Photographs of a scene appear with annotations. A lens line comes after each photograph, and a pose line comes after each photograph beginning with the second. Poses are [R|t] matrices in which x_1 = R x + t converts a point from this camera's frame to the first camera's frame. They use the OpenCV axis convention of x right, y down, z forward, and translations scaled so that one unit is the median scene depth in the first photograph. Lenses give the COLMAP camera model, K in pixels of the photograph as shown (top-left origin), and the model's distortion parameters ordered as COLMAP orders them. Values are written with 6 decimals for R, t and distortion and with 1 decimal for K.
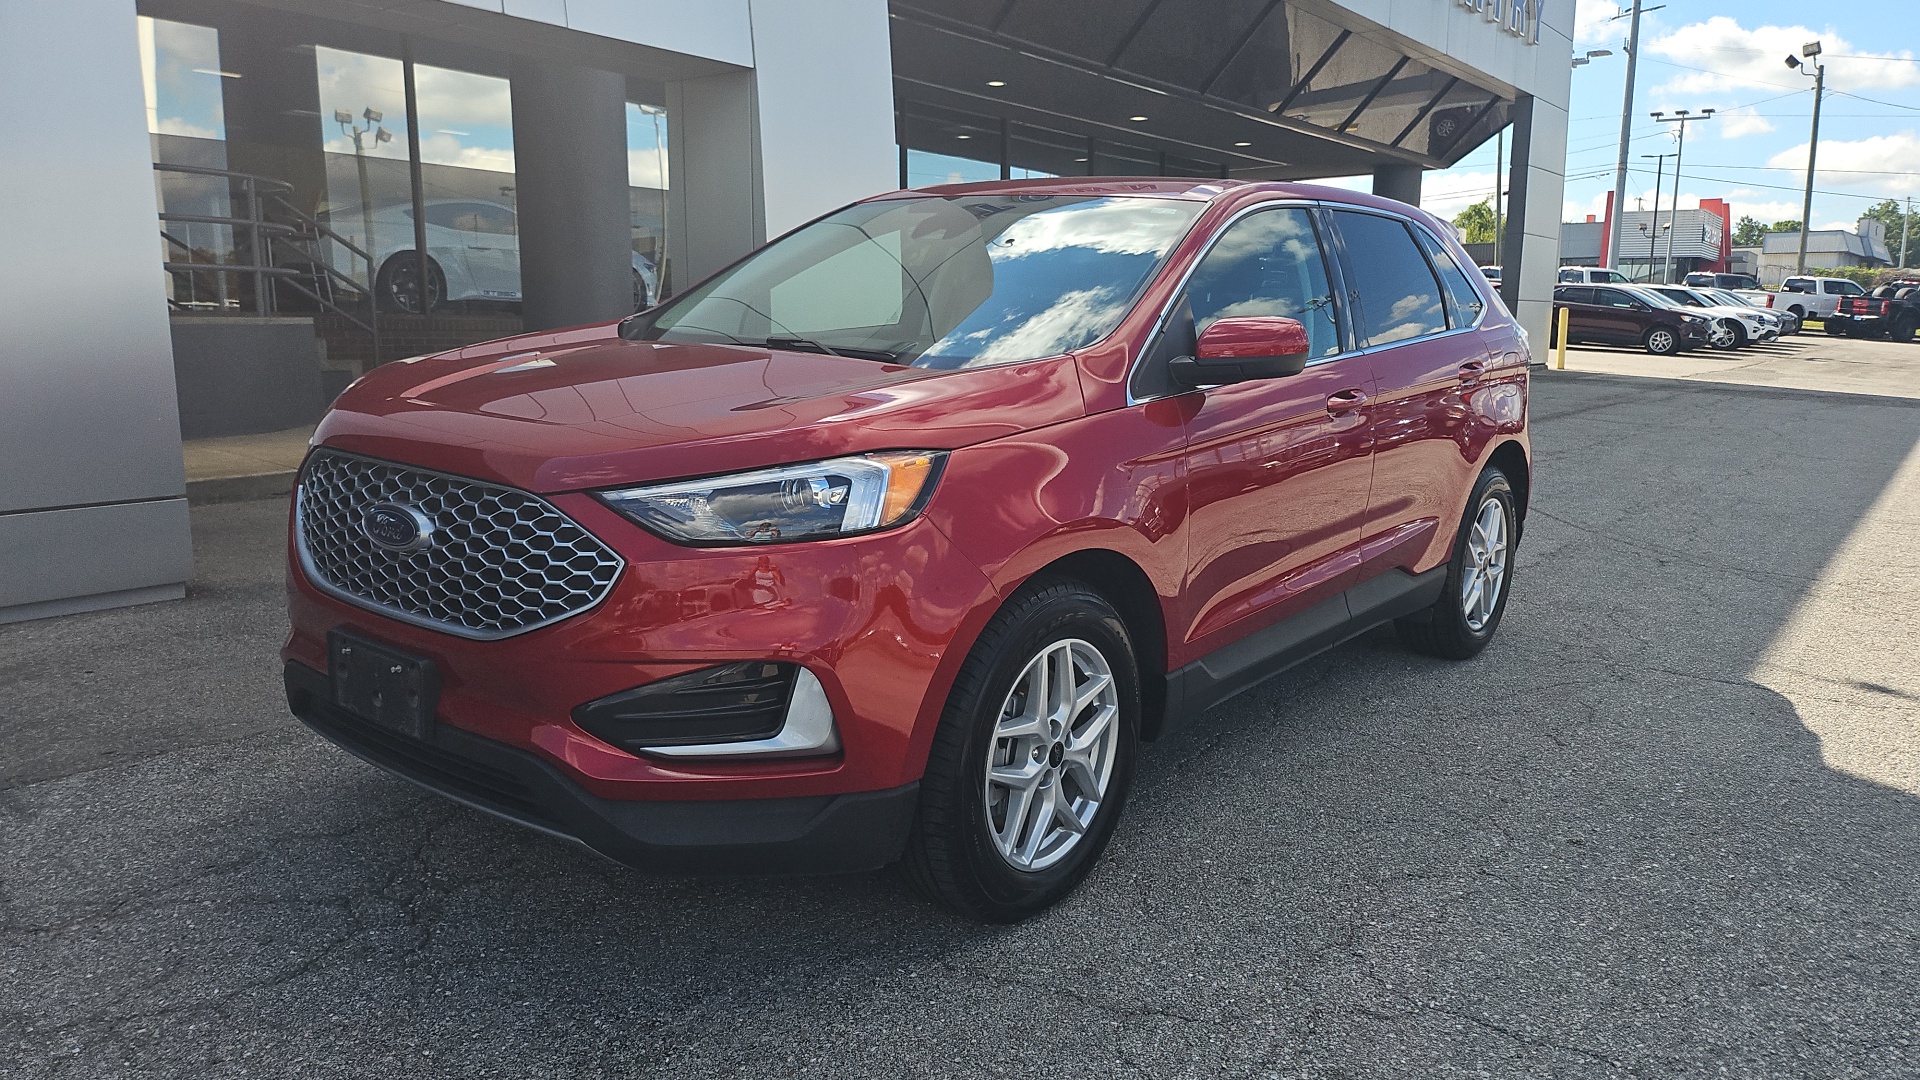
lens RADIAL K [[1395.3, 0, 995.9], [0, 1395.3, 545.5], [0, 0, 1]] dist [0.041545, -0.057436]
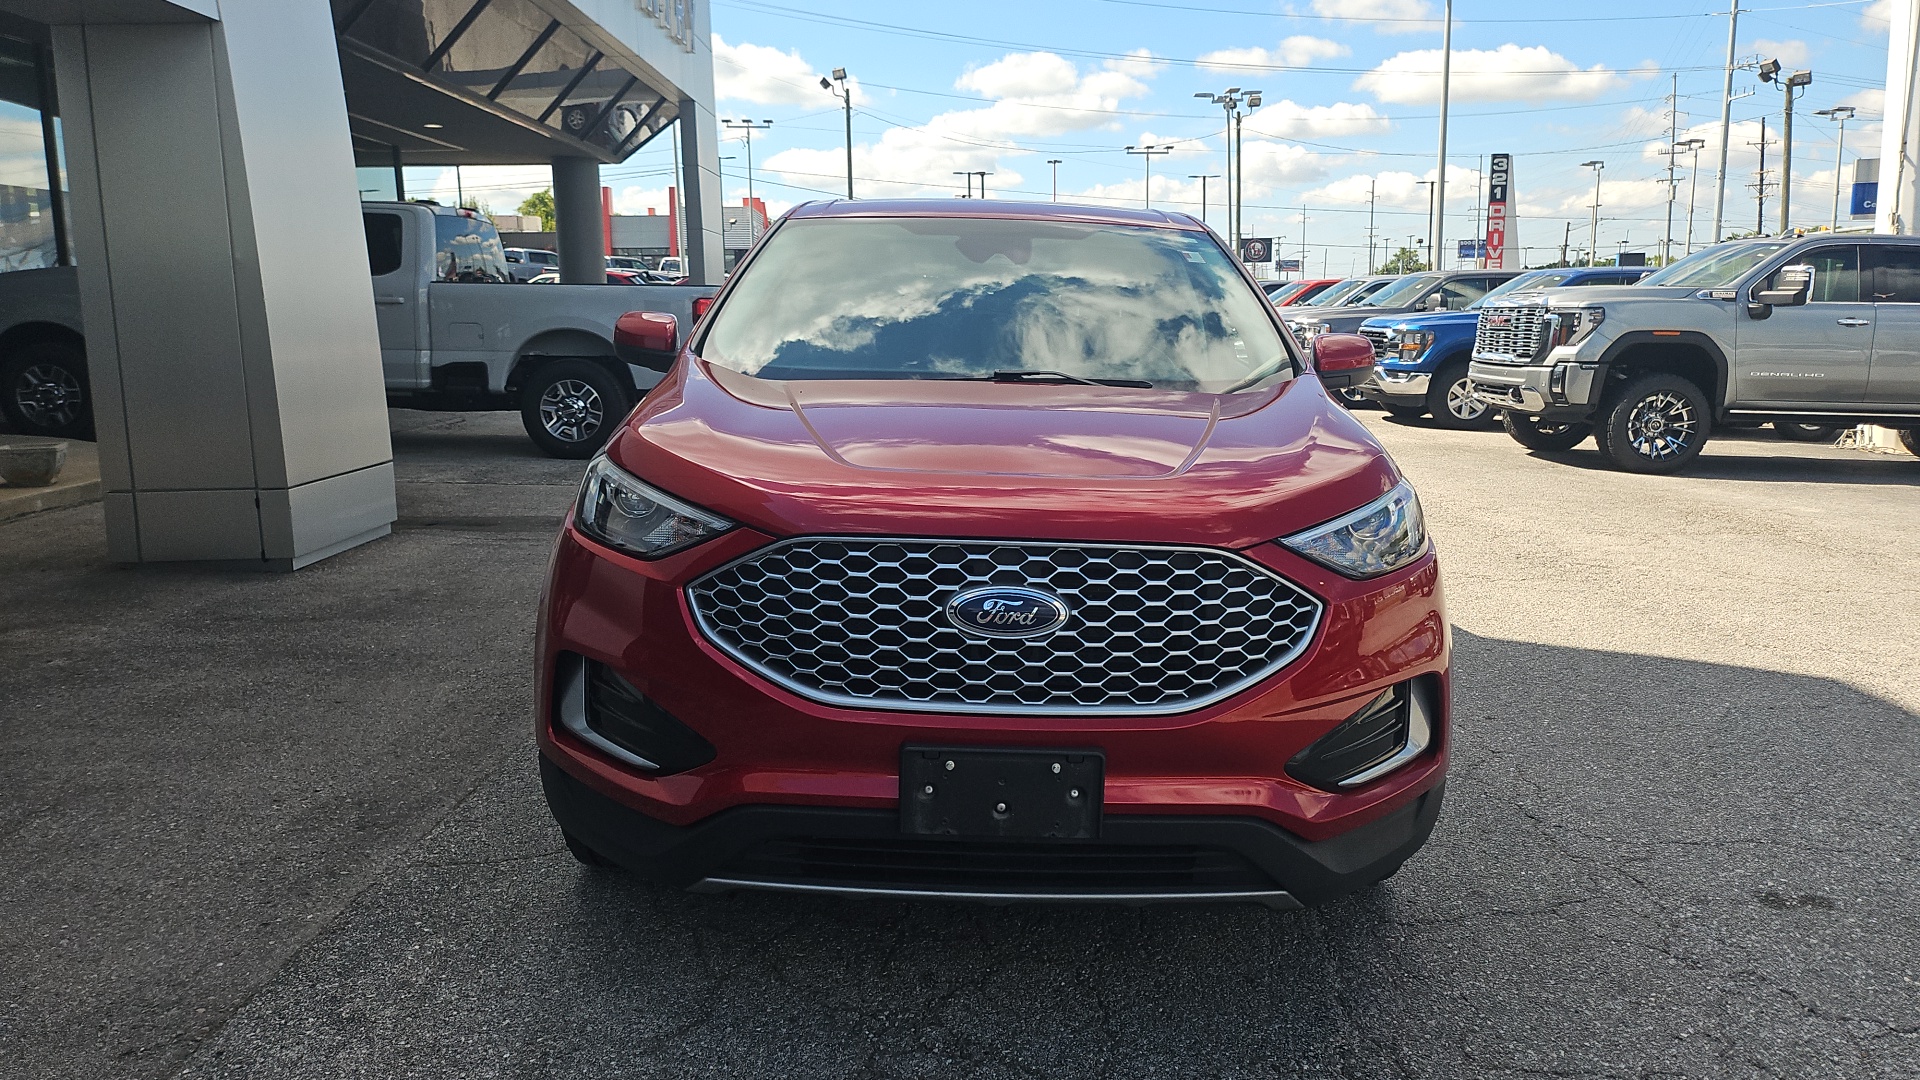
lens RADIAL K [[1354.7, 0, 960.0], [0, 1354.7, 540.0], [0, 0, 1]] dist [0.104828, -0.127355]
pose [[0.777197, -0.125410, 0.616633, -0.166837], [0.117833, 0.991610, 0.053157, -0.018322], [-0.618126, 0.031346, 0.785454, 0.060374]]
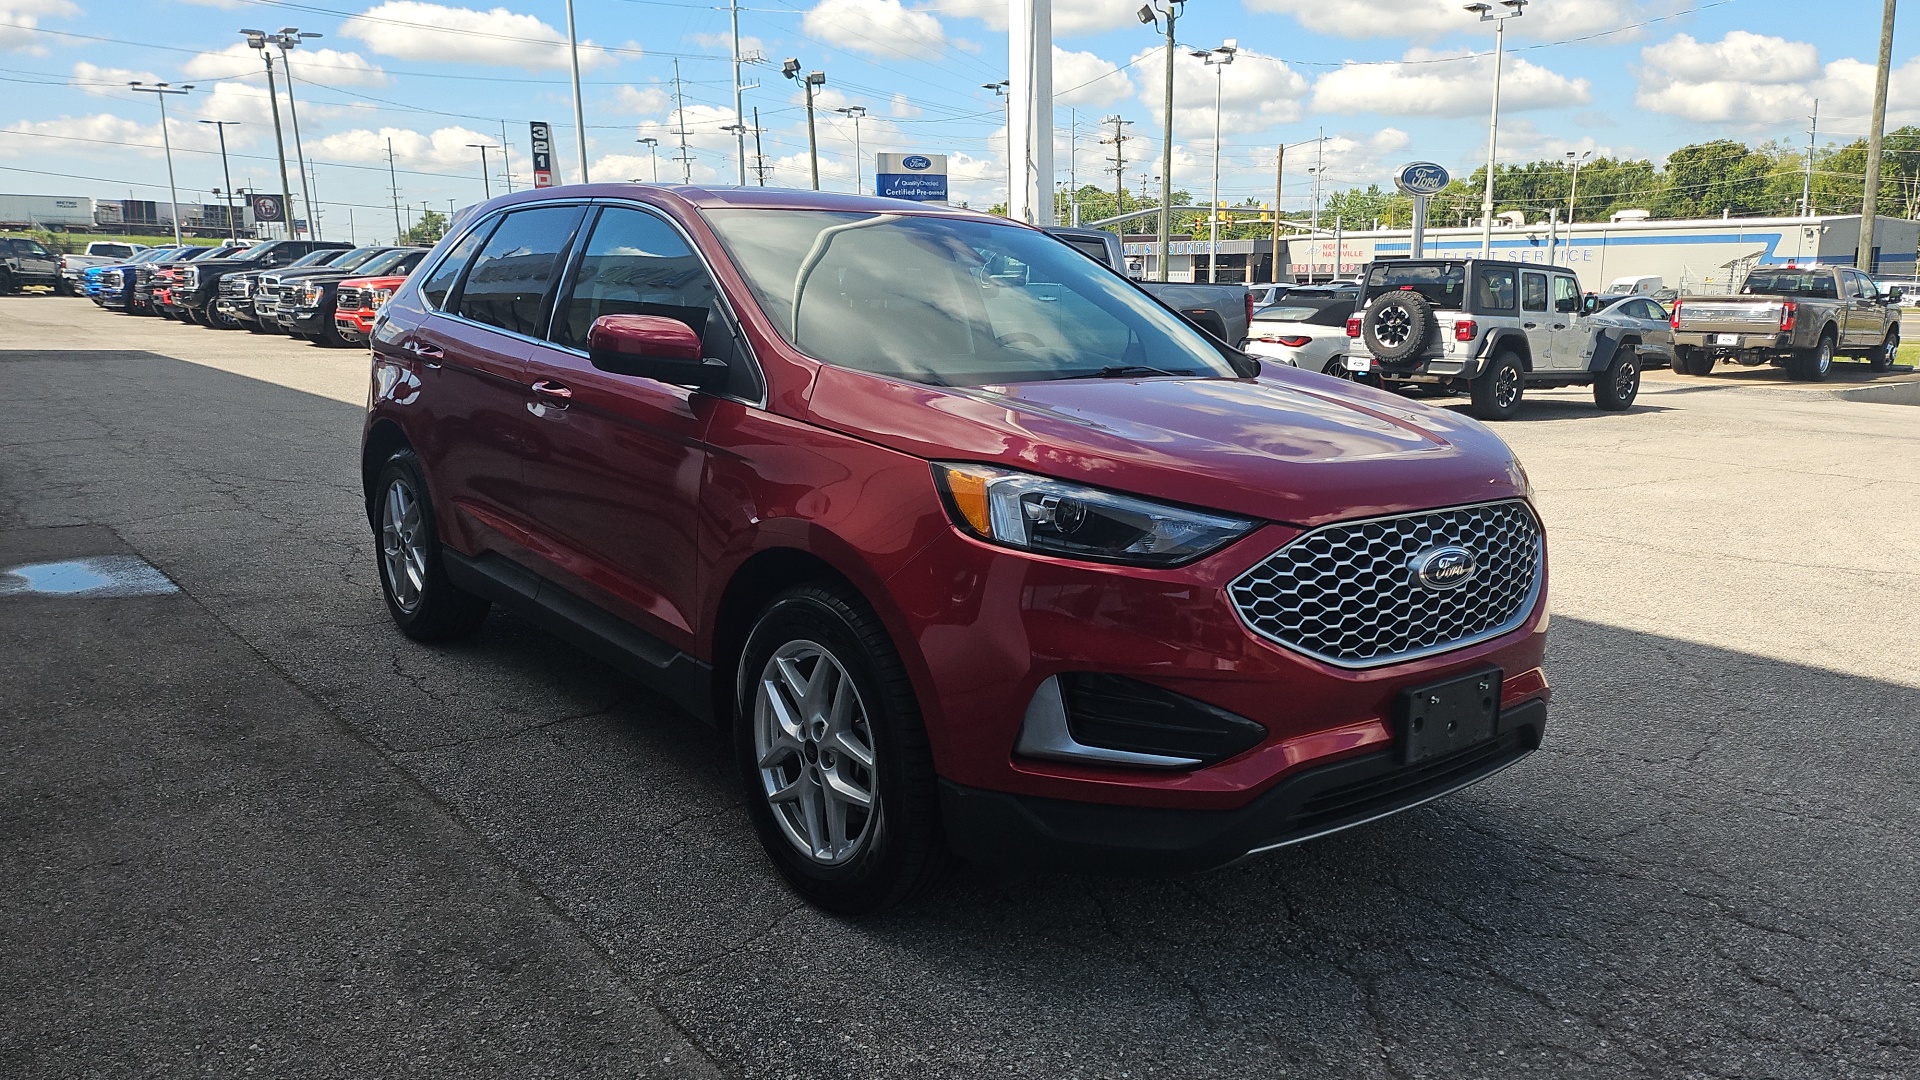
lens RADIAL K [[1370.2, 0, 960.6], [0, 1370.2, 547.0], [0, 0, 1]] dist [0.116296, -0.132810]
pose [[0.211665, -0.211709, 0.954137, -0.260155], [0.167224, 0.969705, 0.178066, -0.047877], [-0.962930, 0.121865, 0.240656, 0.189250]]
